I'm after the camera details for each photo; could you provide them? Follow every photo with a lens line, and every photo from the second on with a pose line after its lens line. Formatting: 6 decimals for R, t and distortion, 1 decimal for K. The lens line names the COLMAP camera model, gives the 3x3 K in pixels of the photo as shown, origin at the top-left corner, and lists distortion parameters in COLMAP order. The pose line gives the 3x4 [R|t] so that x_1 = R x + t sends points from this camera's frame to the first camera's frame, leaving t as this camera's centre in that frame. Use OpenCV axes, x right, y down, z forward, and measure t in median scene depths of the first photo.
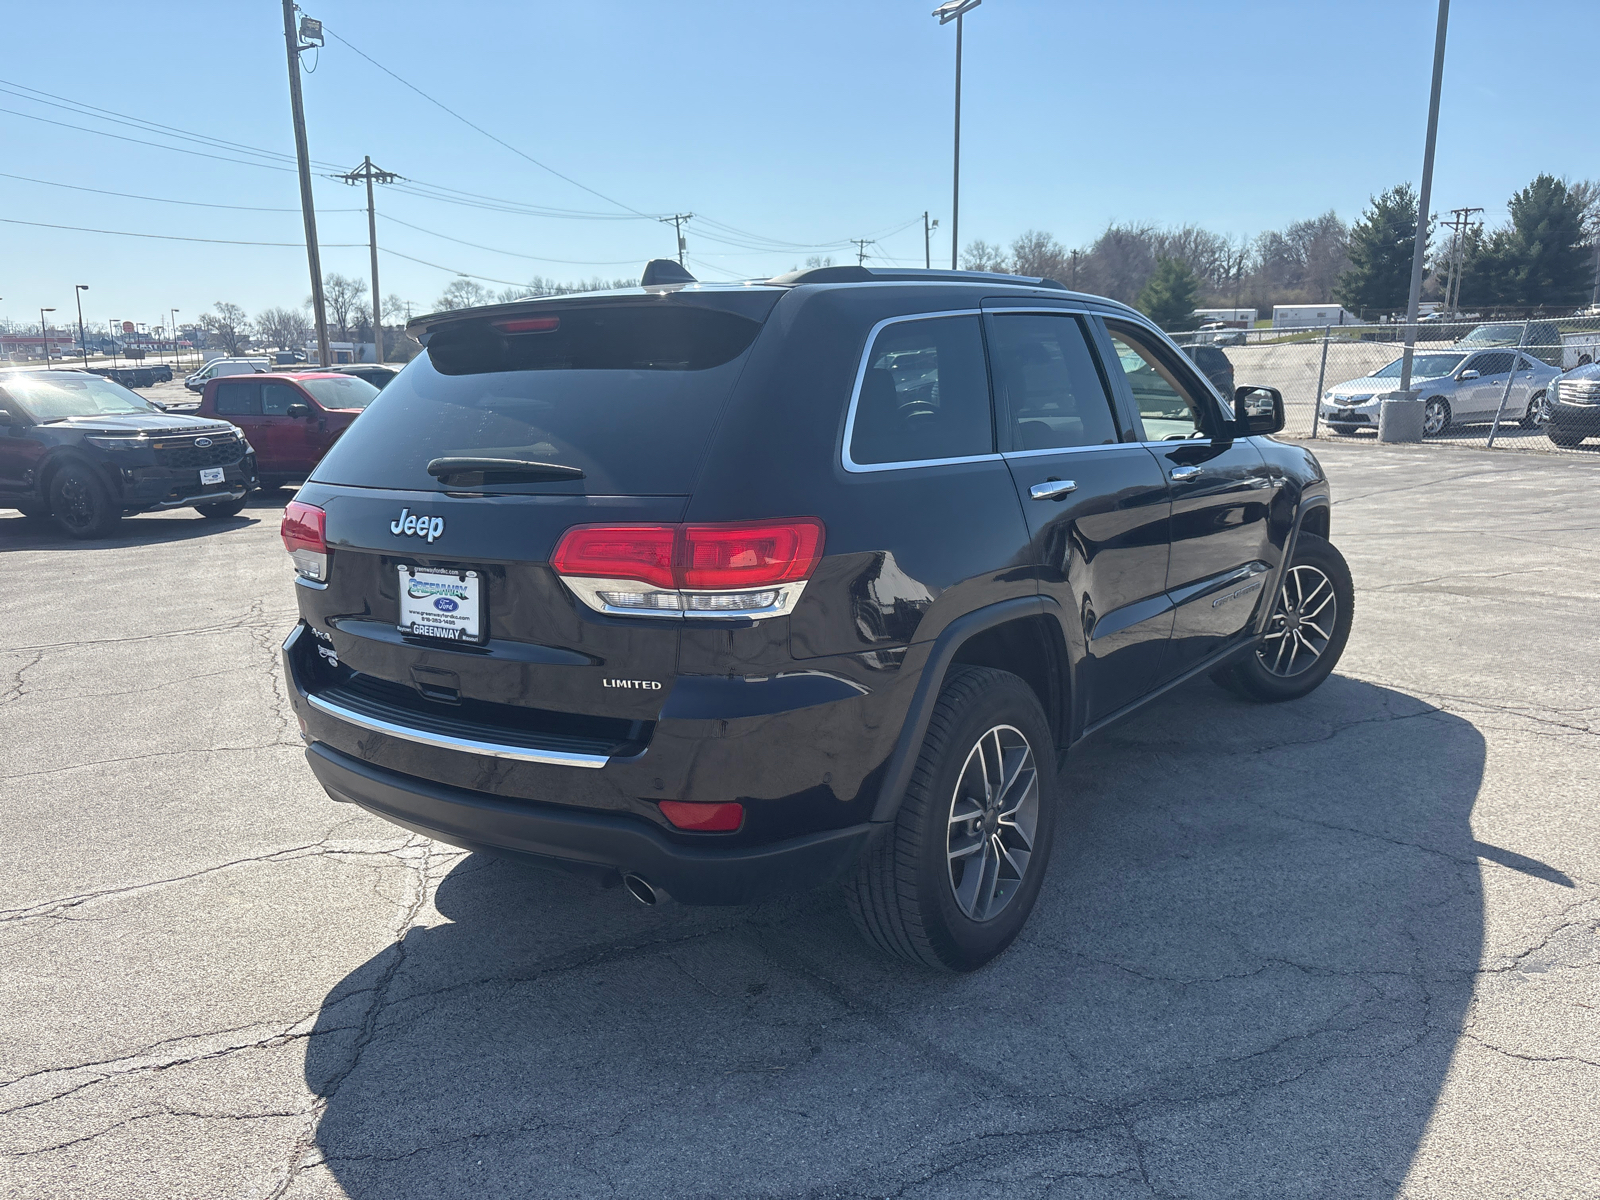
lens RADIAL K [[1168.2, 0, 829.2], [0, 1168.2, 602.2], [0, 0, 1]] dist [0.083030, -0.102186]
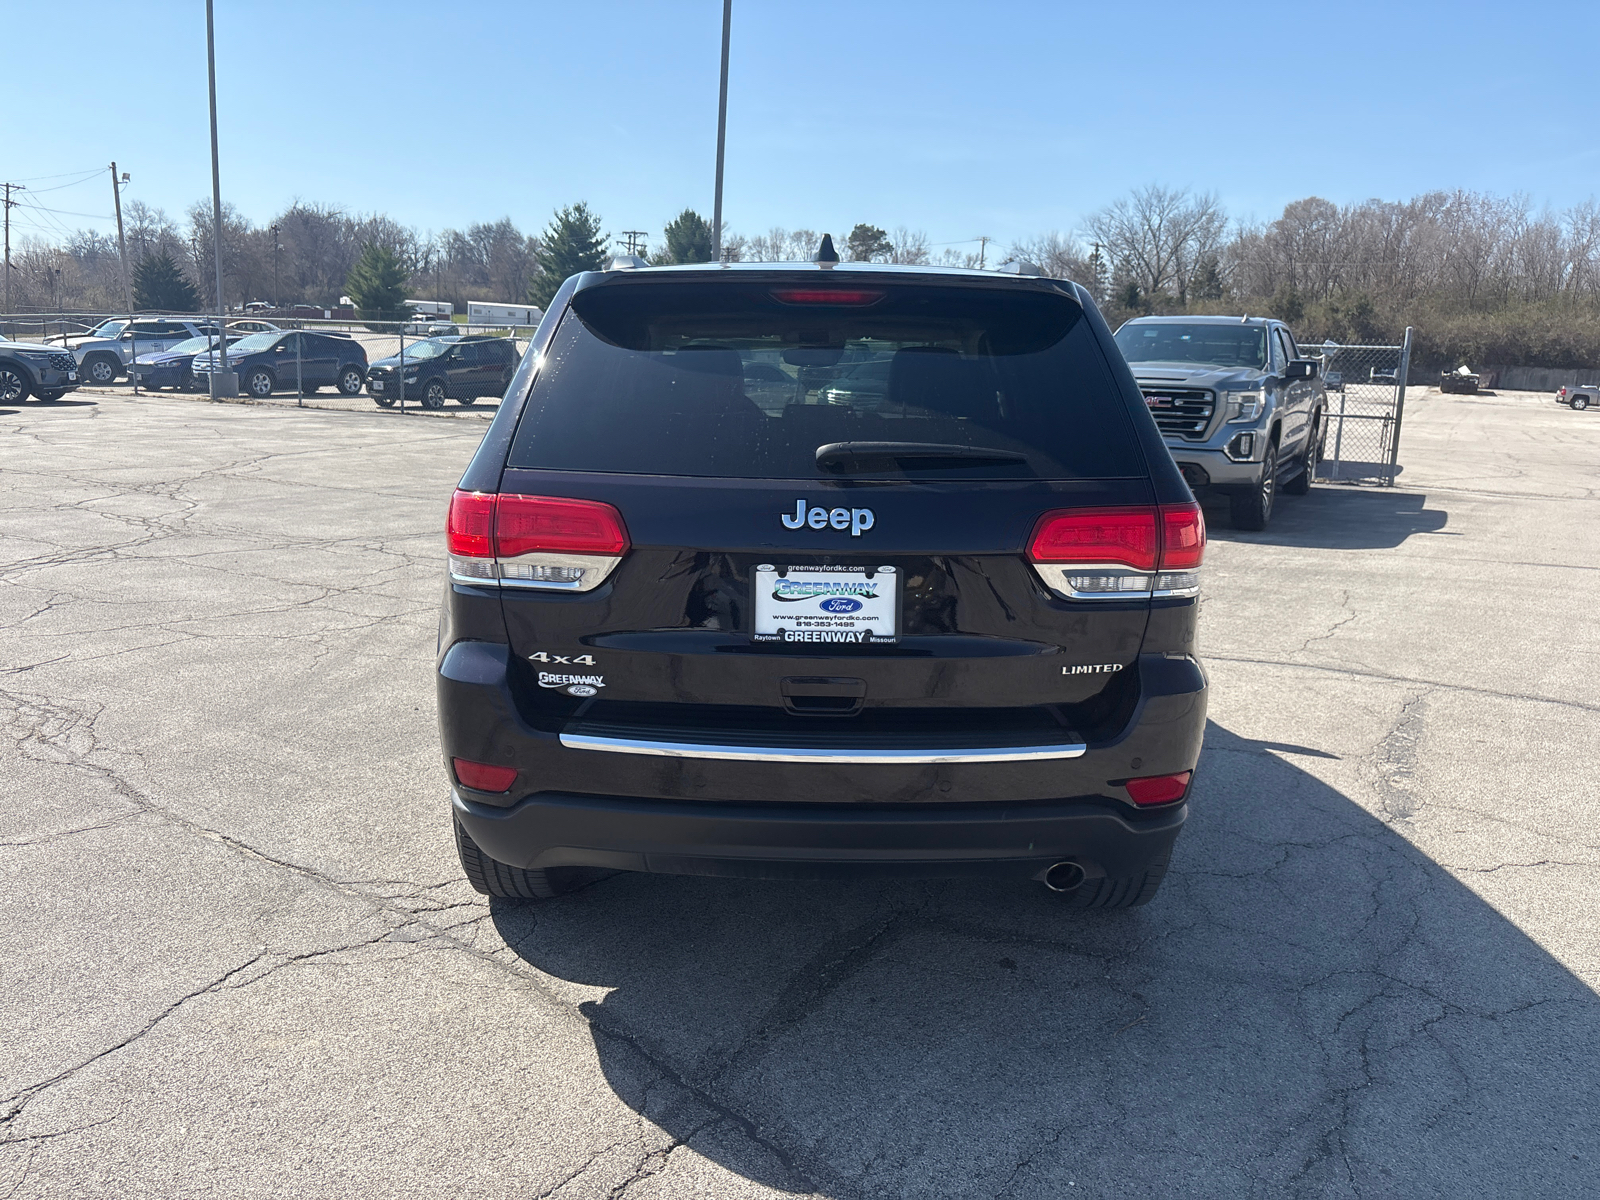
lens RADIAL K [[1165.5, 0, 778.9], [0, 1165.5, 576.2], [0, 0, 1]] dist [0.016391, -0.009769]
pose [[0.825977, -0.052966, 0.561209, -0.871401], [0.059026, 0.998229, 0.007337, -0.029804], [-0.560604, 0.027066, 0.827641, 0.295074]]
